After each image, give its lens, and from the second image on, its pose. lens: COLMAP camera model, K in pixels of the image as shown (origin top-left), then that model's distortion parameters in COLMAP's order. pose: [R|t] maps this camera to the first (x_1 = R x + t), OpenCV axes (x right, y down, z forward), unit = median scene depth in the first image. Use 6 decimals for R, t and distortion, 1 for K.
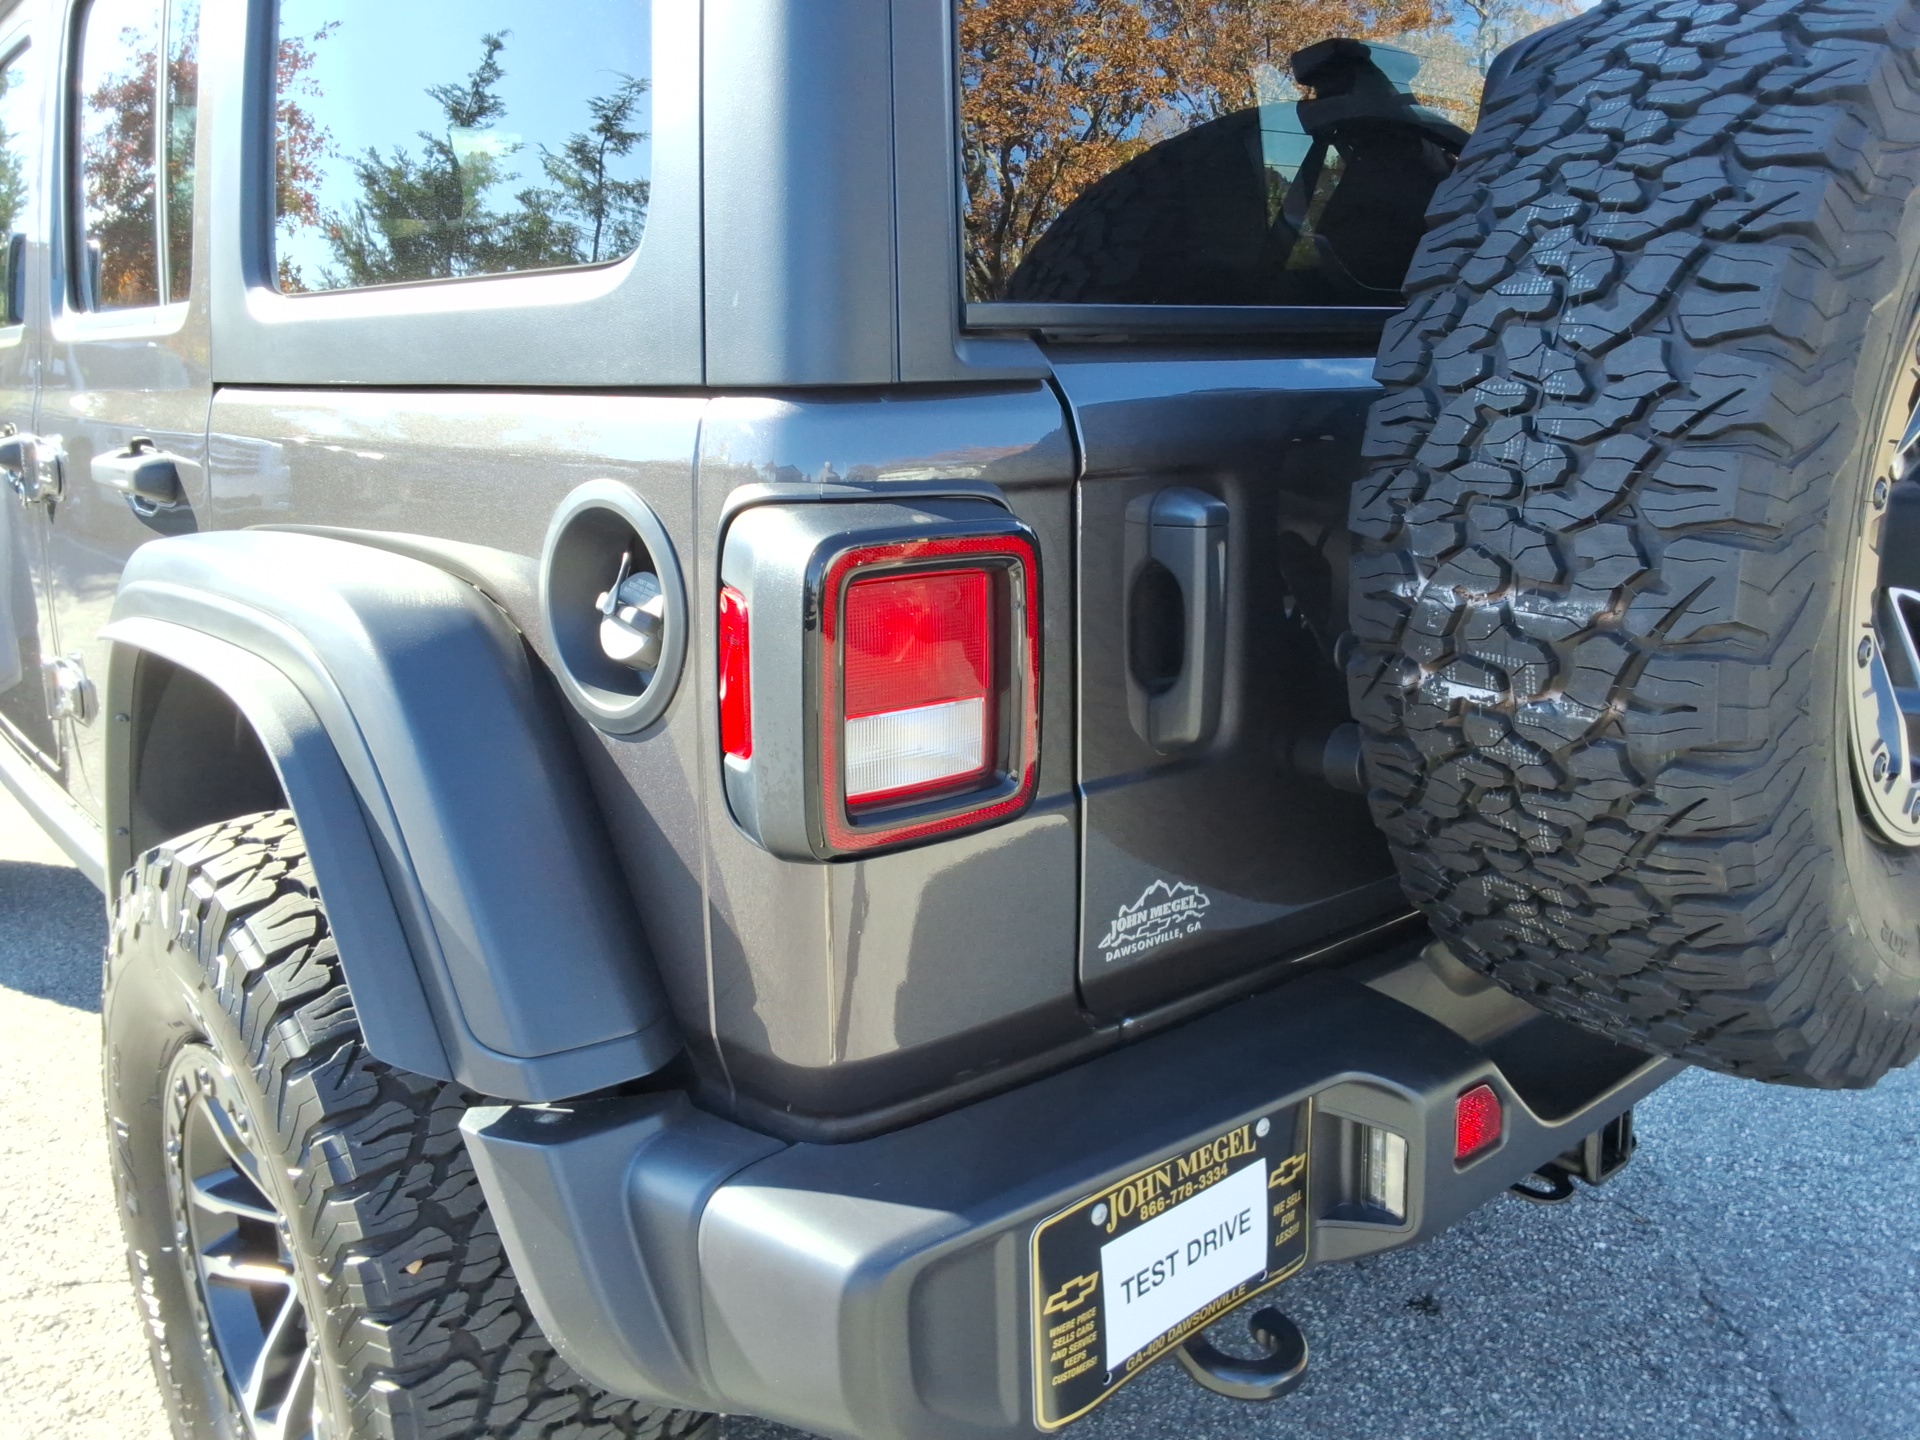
lens RADIAL K [[1553.6, 0, 975.1], [0, 1553.6, 690.6], [0, 0, 1]] dist [0.066837, -0.100222]
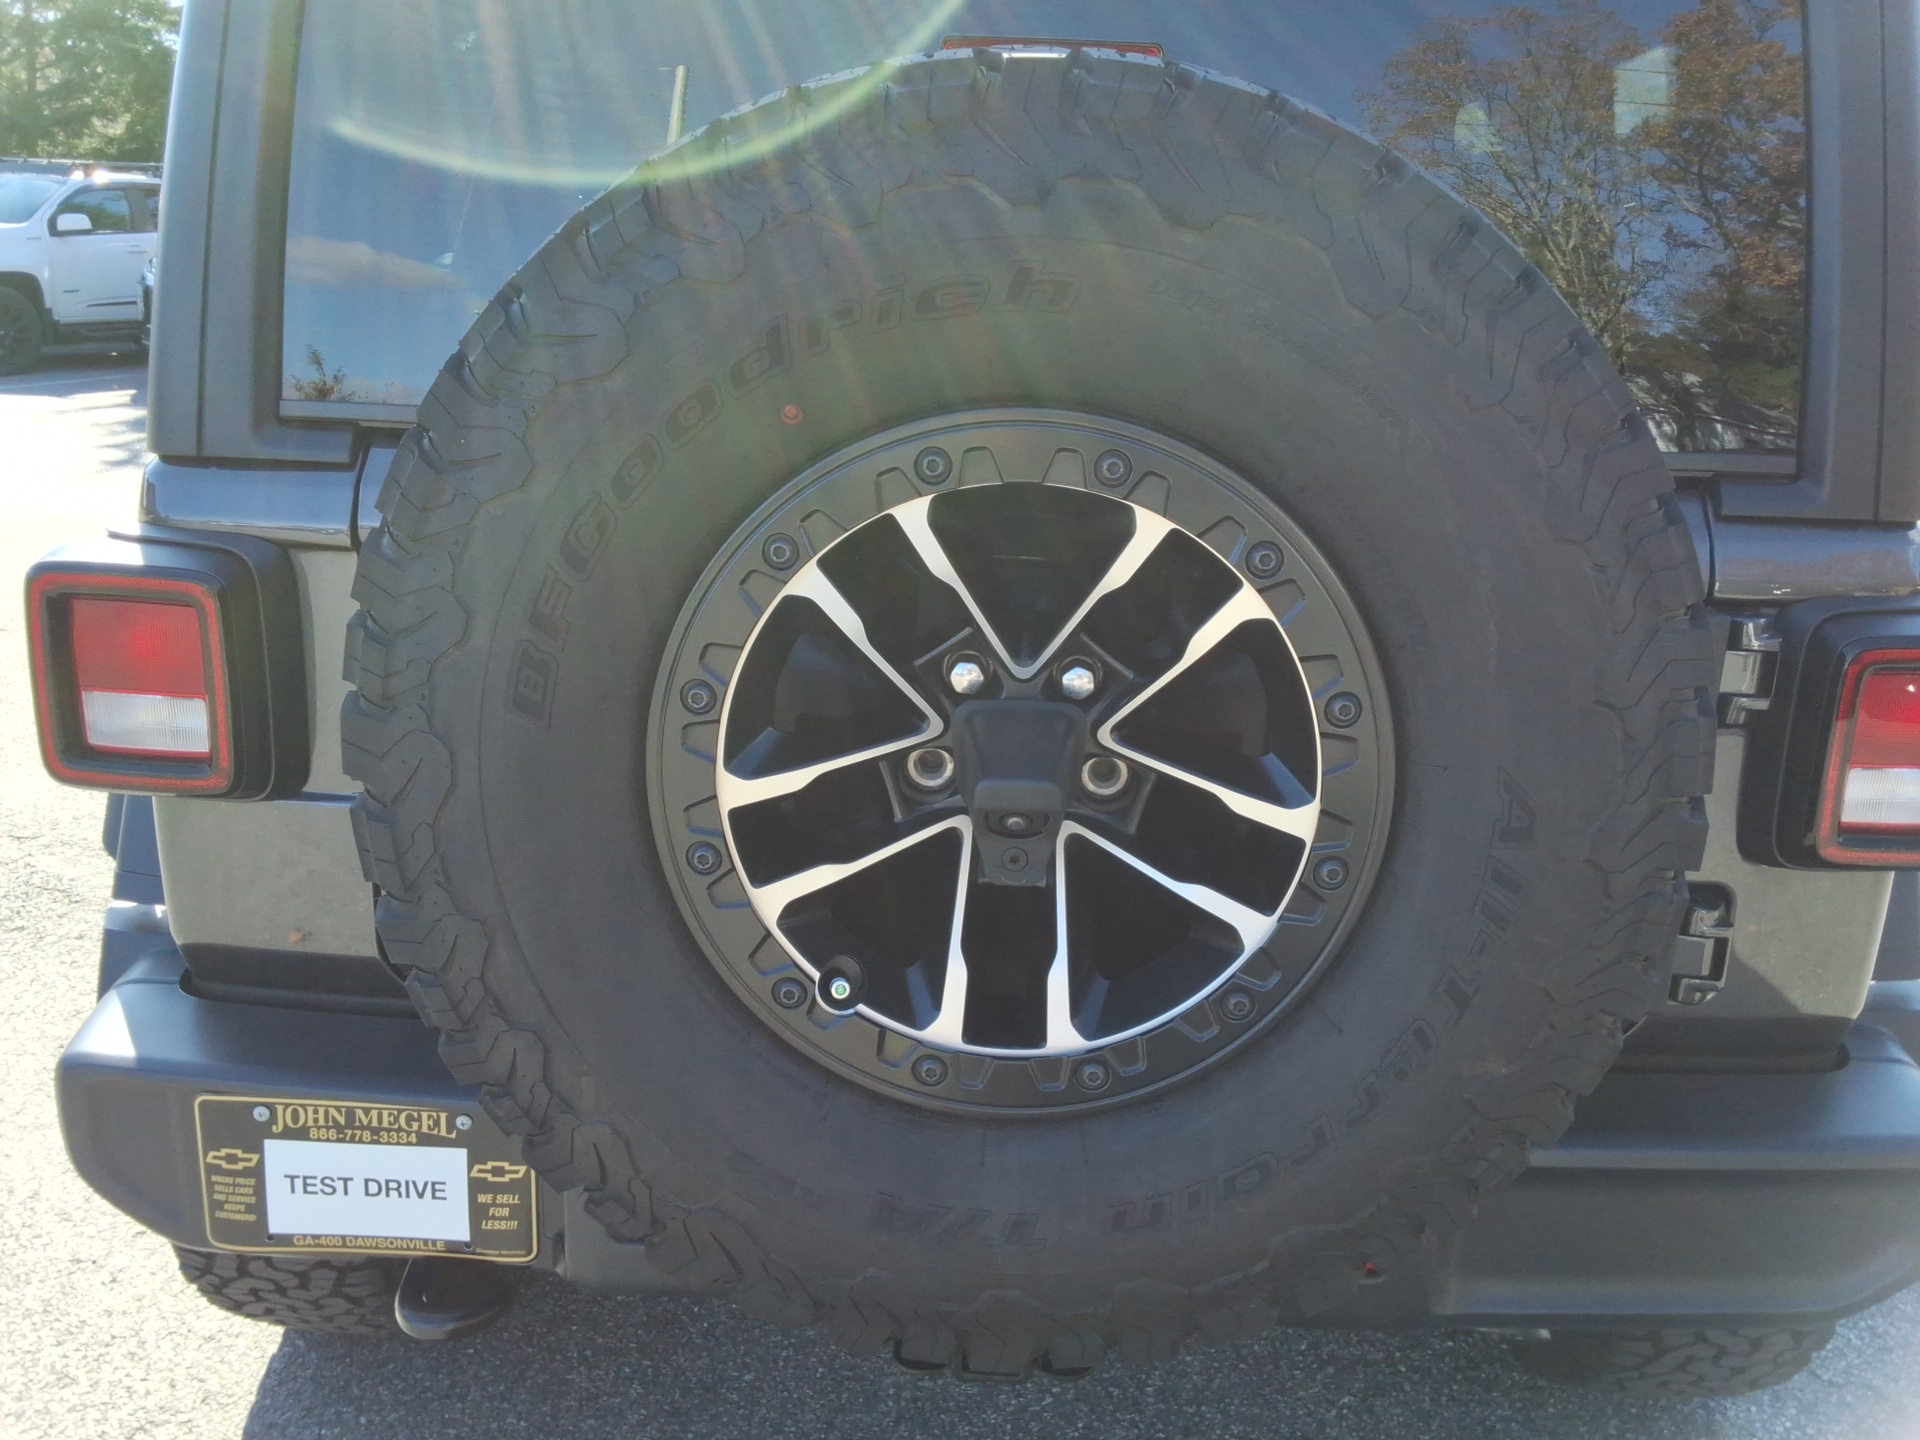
lens RADIAL K [[1553.6, 0, 953.6], [0, 1553.6, 702.4], [0, 0, 1]] dist [0.066837, -0.100222]
pose [[0.709480, 0.212647, -0.671877, 1.290013], [-0.181530, 0.976361, 0.117326, -0.254633], [0.680944, 0.038726, 0.731311, 0.426173]]
